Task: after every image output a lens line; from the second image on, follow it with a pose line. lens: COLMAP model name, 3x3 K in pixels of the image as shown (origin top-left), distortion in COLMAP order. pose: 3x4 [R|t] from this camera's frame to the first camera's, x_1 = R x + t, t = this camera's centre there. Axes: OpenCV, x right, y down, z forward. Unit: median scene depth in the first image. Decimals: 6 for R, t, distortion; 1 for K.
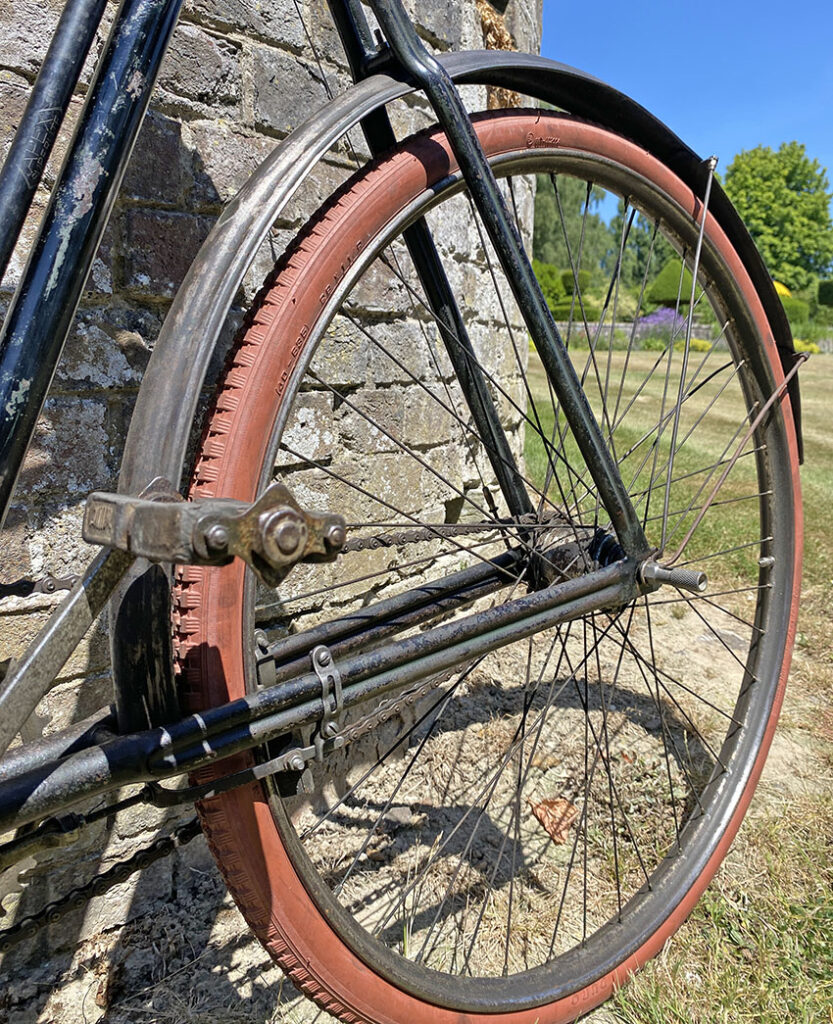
lens RADIAL K [[1561.3, 0, 419.6], [0, 1561.3, 510.9], [0, 0, 1]] dist [0.054925, 0.000000]
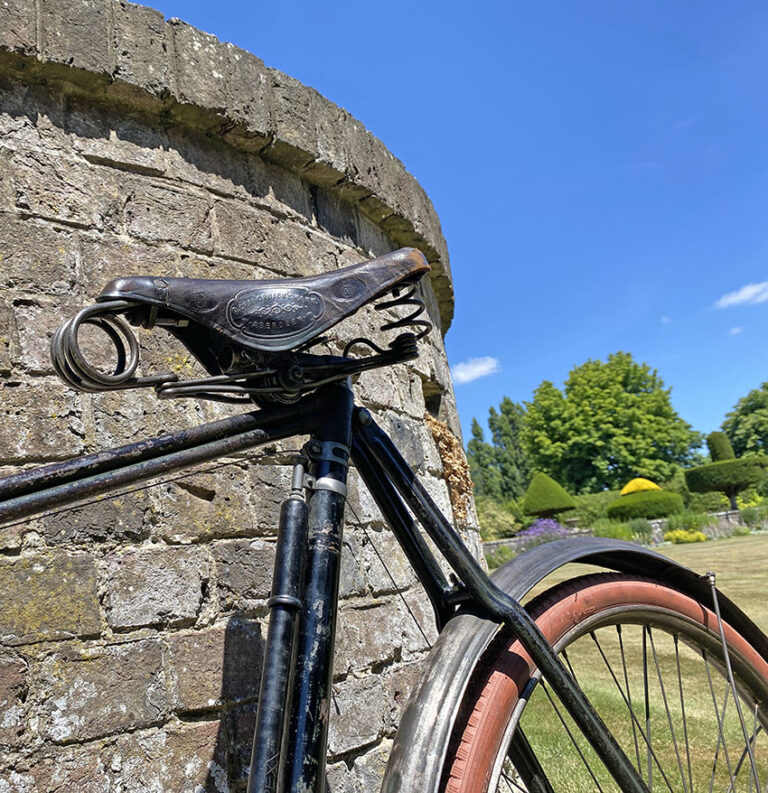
lens RADIAL K [[1233.5, 0, 381.0], [0, 1233.5, 398.4], [0, 0, 1]] dist [0.064225, 0.000000]
pose [[0.974000, -0.196064, -0.113502, 0.163811], [0.110741, 0.849117, -0.516466, 0.222438], [0.197636, 0.490468, 0.848752, 0.235467]]
